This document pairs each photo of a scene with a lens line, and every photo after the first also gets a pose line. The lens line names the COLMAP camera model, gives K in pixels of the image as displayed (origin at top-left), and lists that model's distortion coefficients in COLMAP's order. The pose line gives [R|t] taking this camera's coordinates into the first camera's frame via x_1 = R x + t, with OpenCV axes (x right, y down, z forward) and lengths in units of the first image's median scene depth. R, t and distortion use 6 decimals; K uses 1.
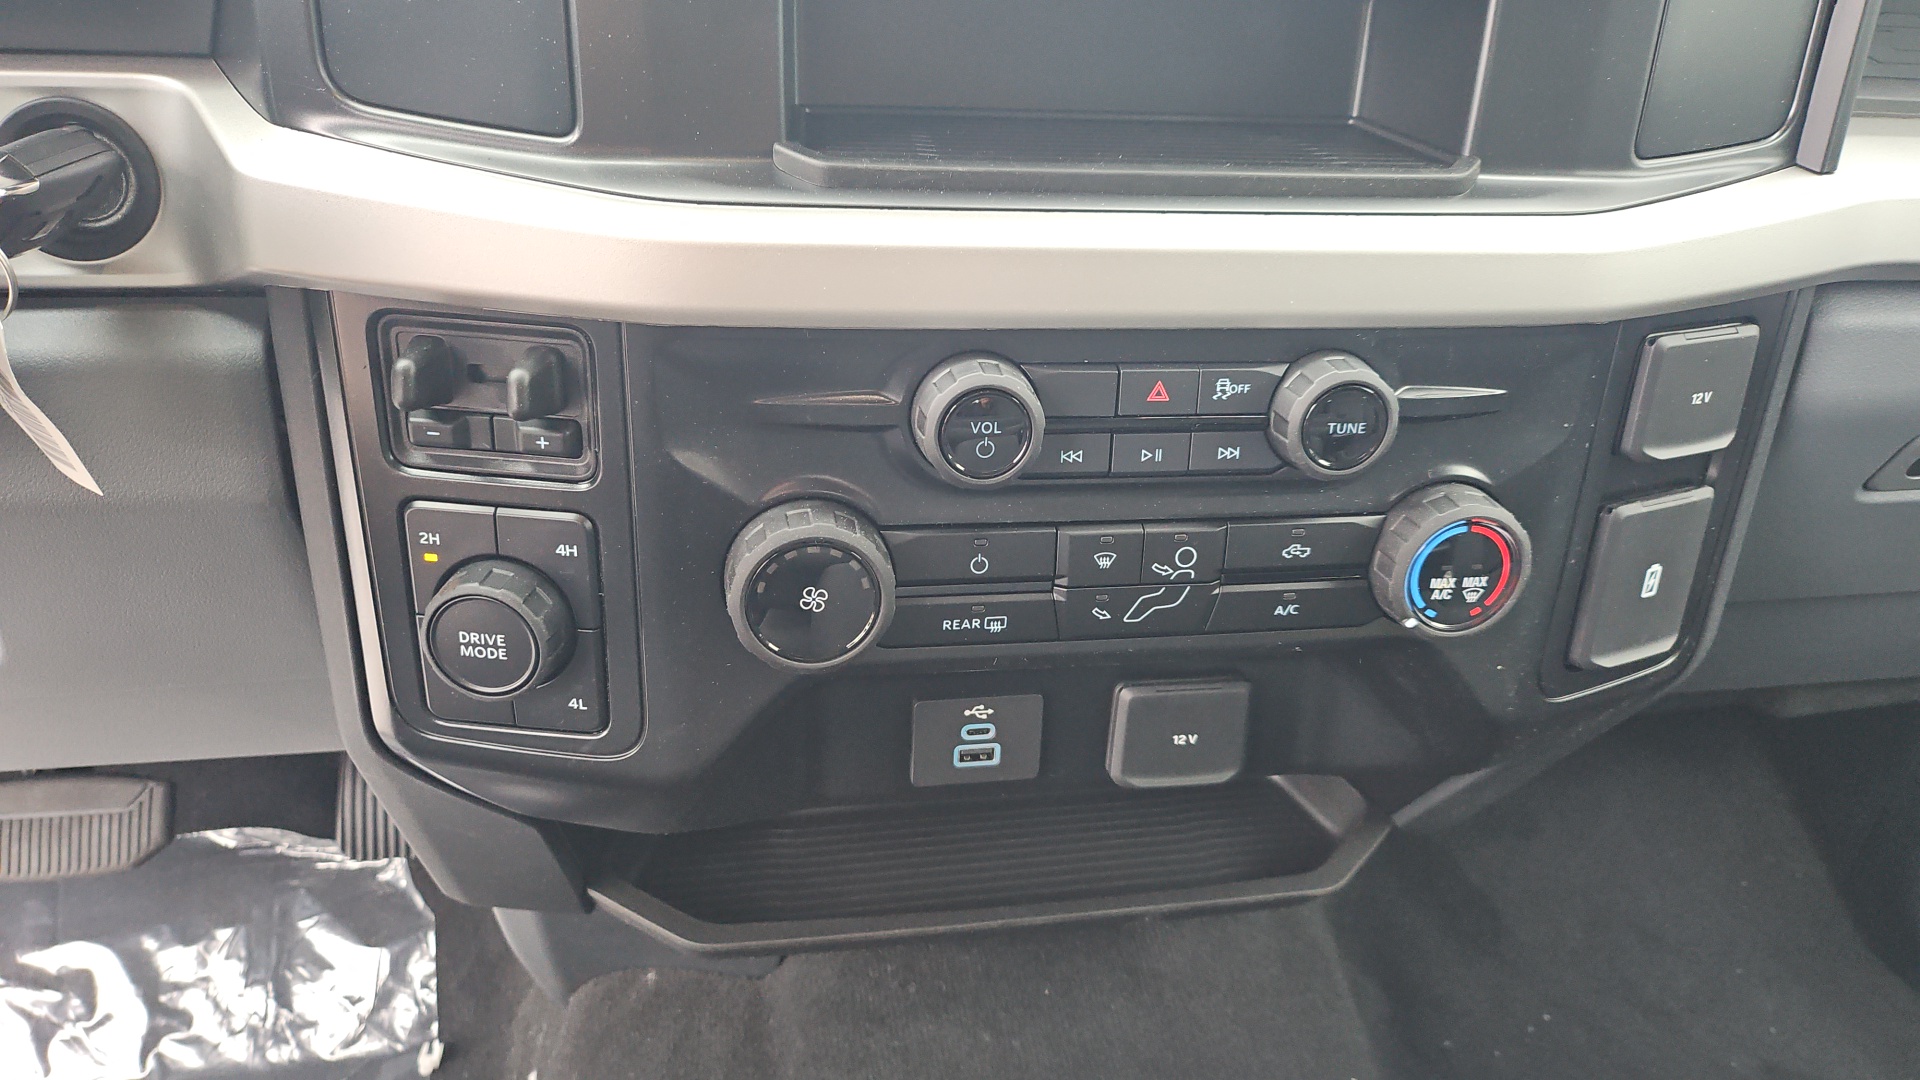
lens RADIAL K [[1376.8, 0, 977.6], [0, 1376.8, 550.1], [0, 0, 1]] dist [0.027426, -0.044995]
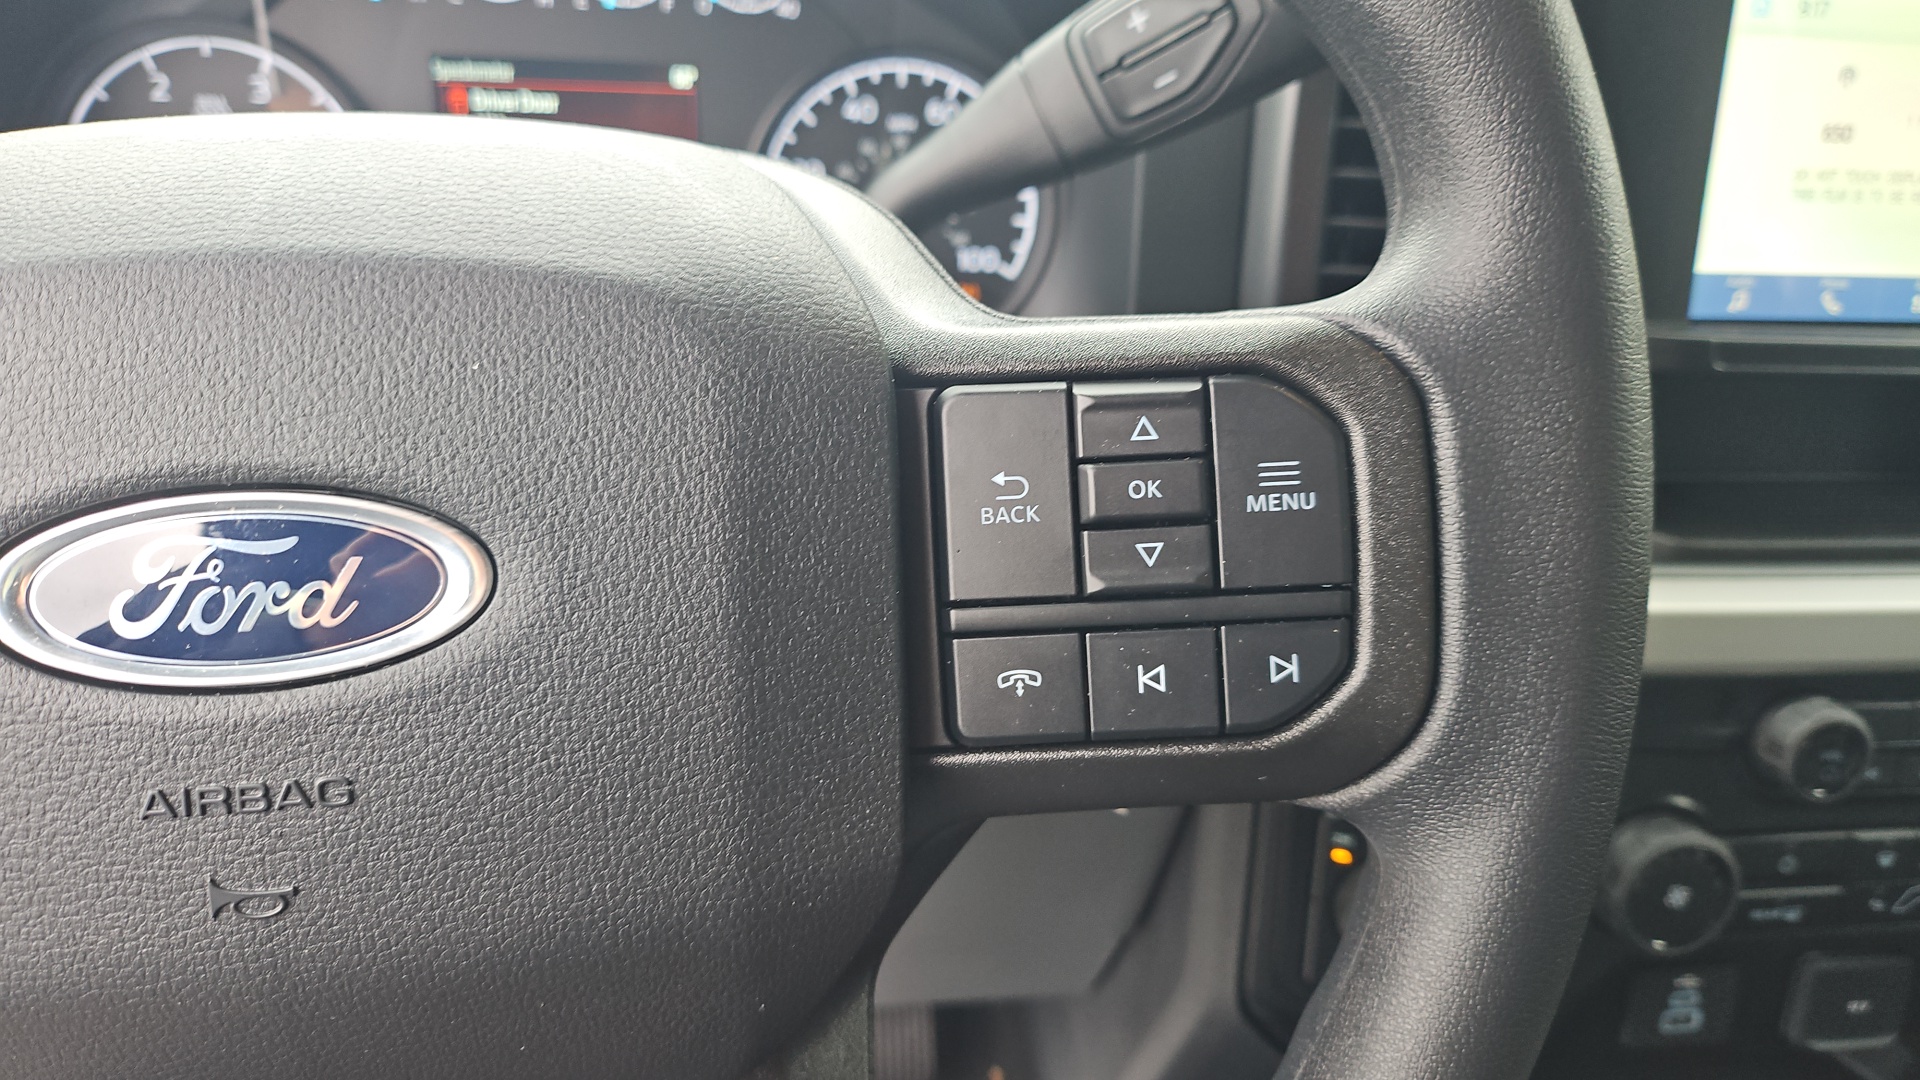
lens RADIAL K [[1376.8, 0, 978.7], [0, 1376.8, 545.2], [0, 0, 1]] dist [0.027426, -0.044995]
pose [[0.998739, -0.002173, -0.050158, -0.618802], [-0.005054, 0.989636, -0.143508, -0.084960], [0.049950, 0.143581, 0.988377, -0.249352]]
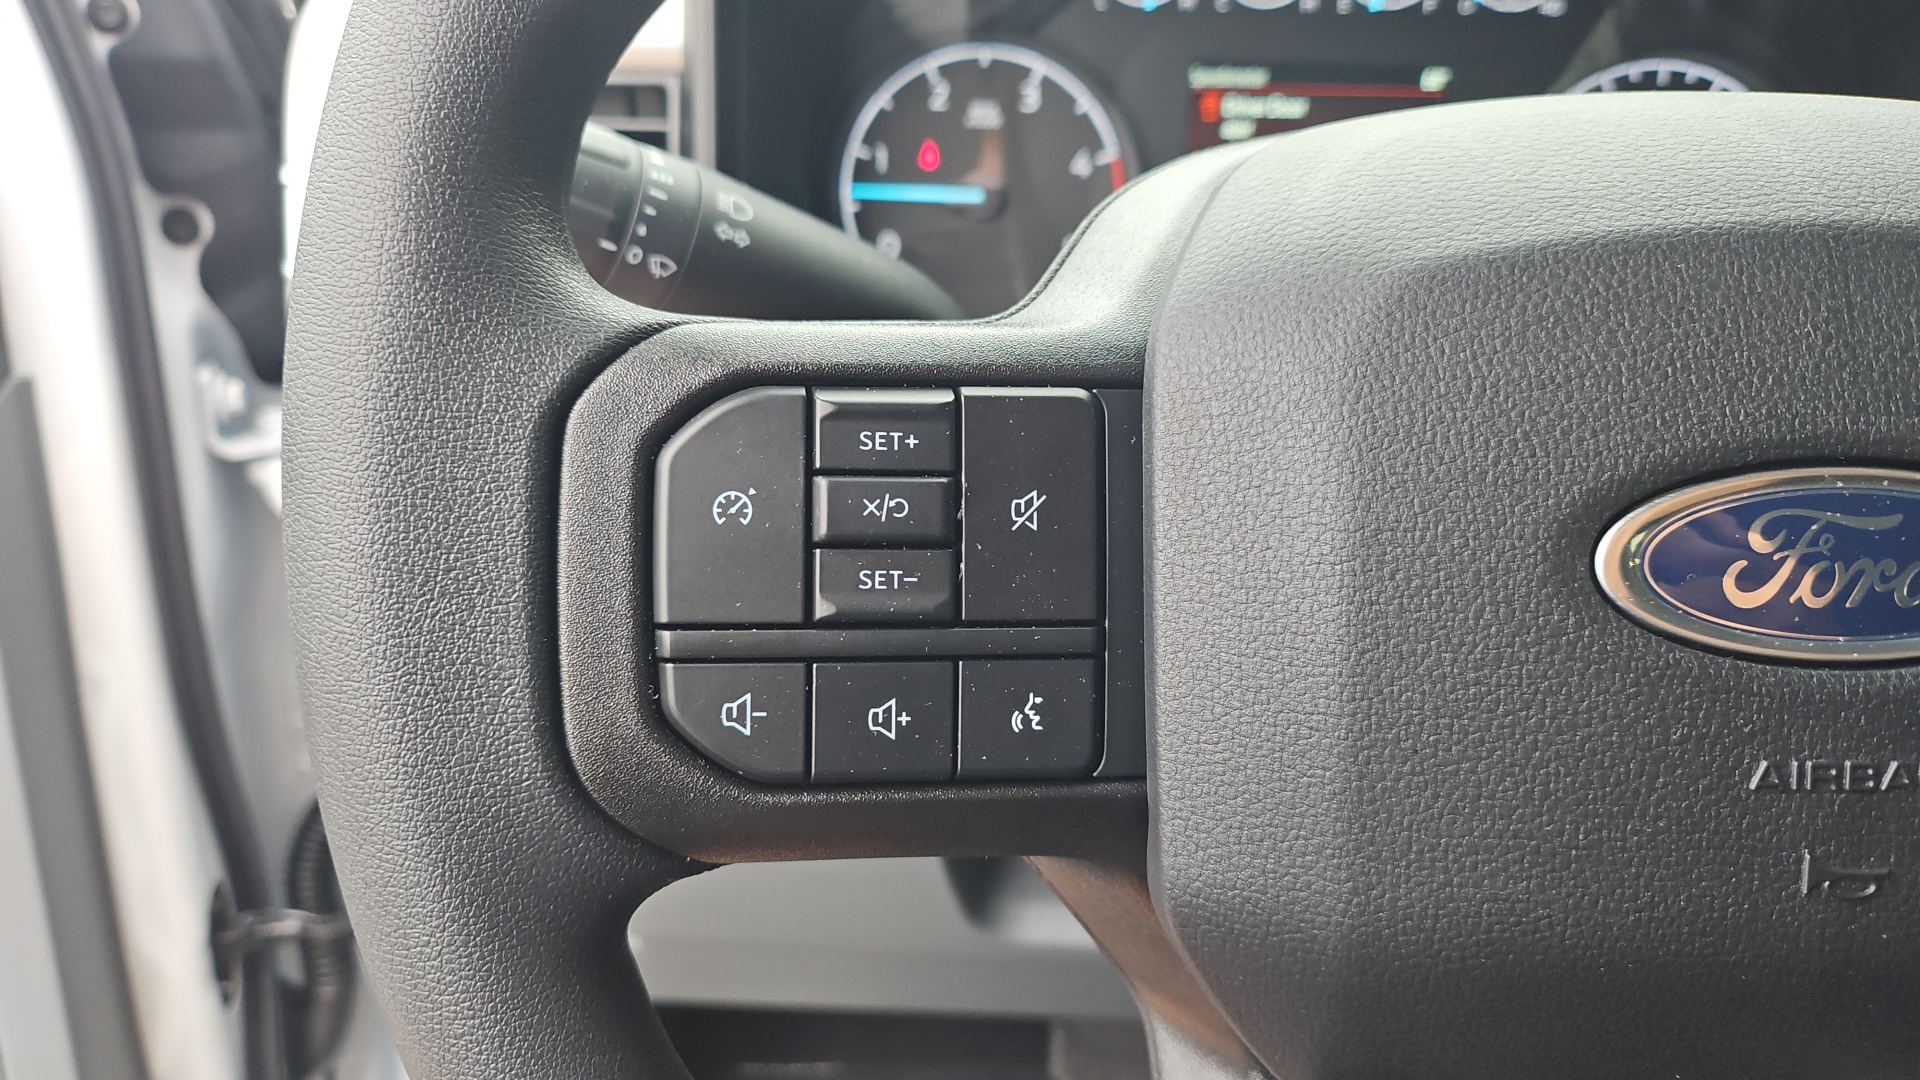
lens RADIAL K [[1376.8, 0, 955.6], [0, 1376.8, 547.9], [0, 0, 1]] dist [0.027426, -0.044995]
pose [[0.969629, 0.042676, -0.240829, -1.037839], [-0.079685, 0.986056, -0.146095, -0.052713], [0.231236, 0.160849, 0.959509, -0.306580]]
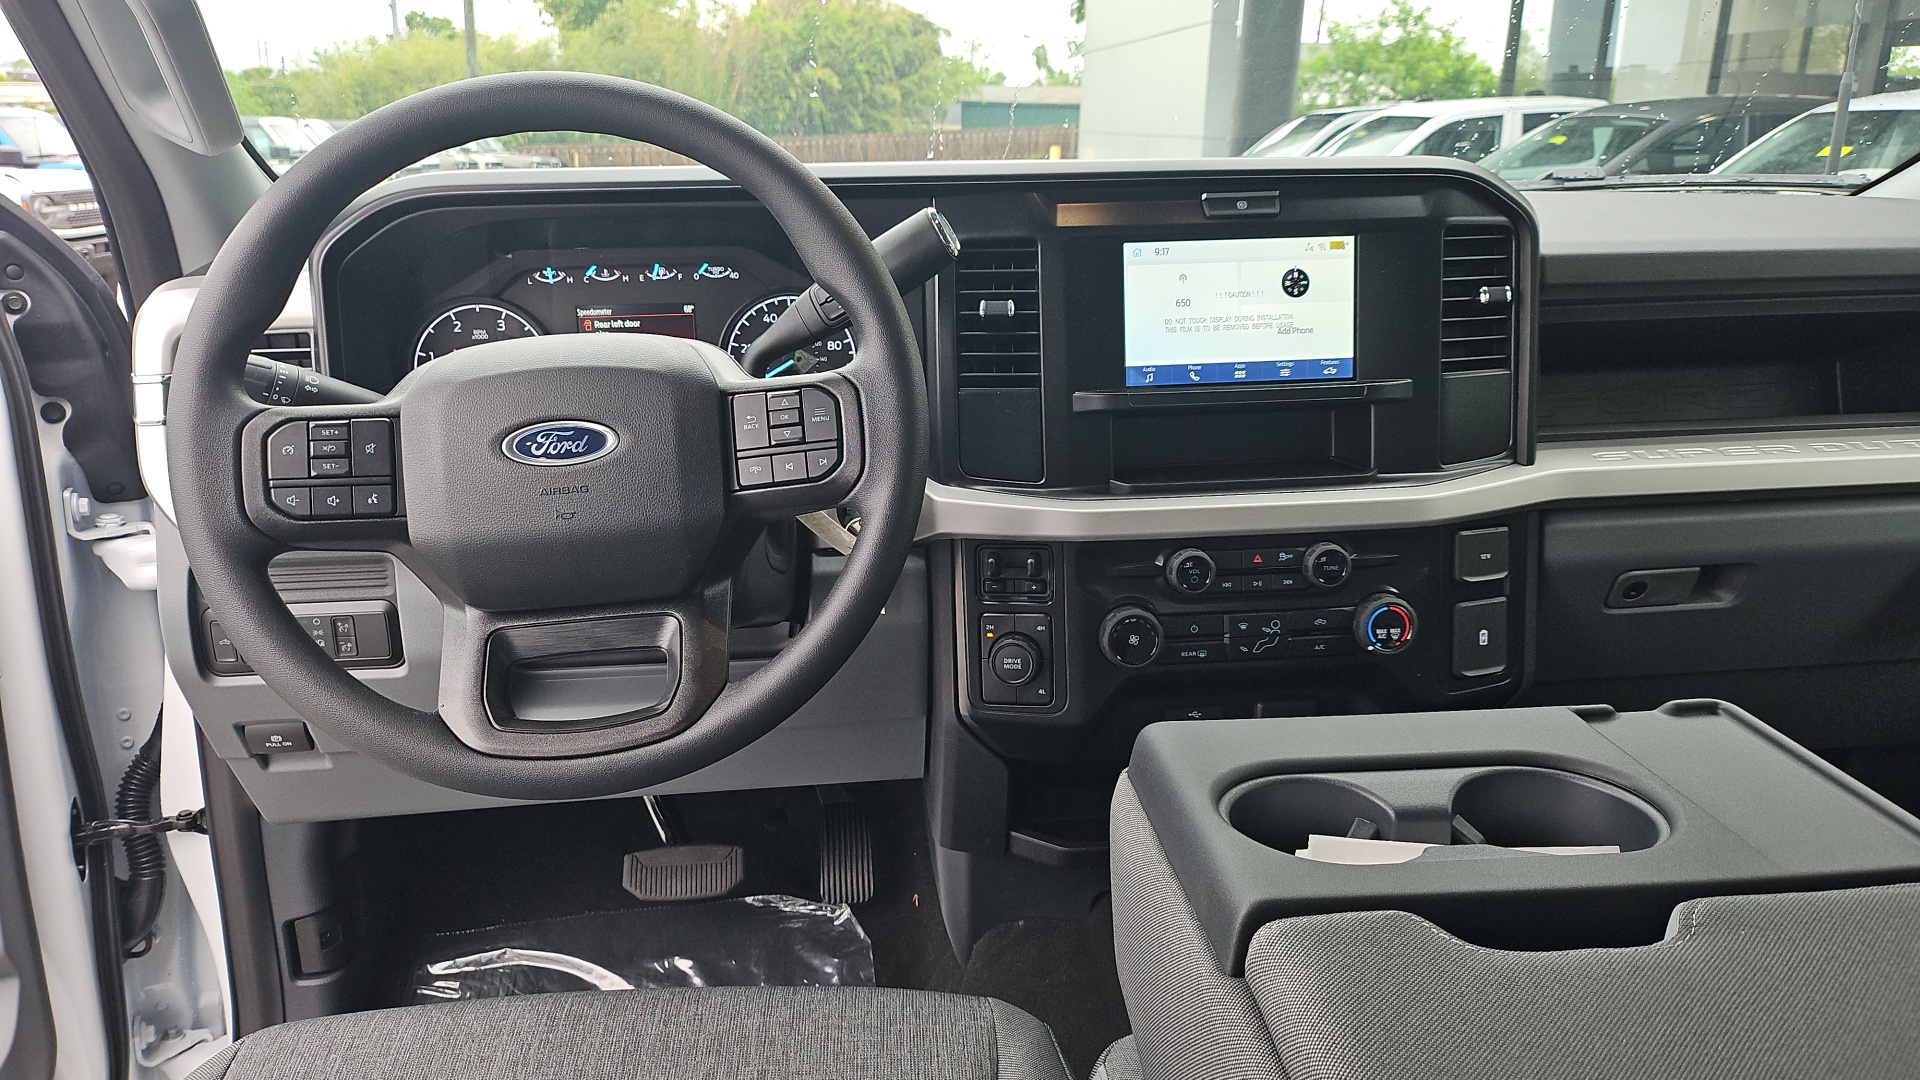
lens RADIAL K [[1376.8, 0, 996.7], [0, 1376.8, 542.1], [0, 0, 1]] dist [0.027426, -0.044995]
pose [[0.994678, -0.064044, -0.080705, -0.145083], [0.040249, 0.962622, -0.267841, 0.518870], [0.094842, 0.263167, 0.960077, -1.528637]]
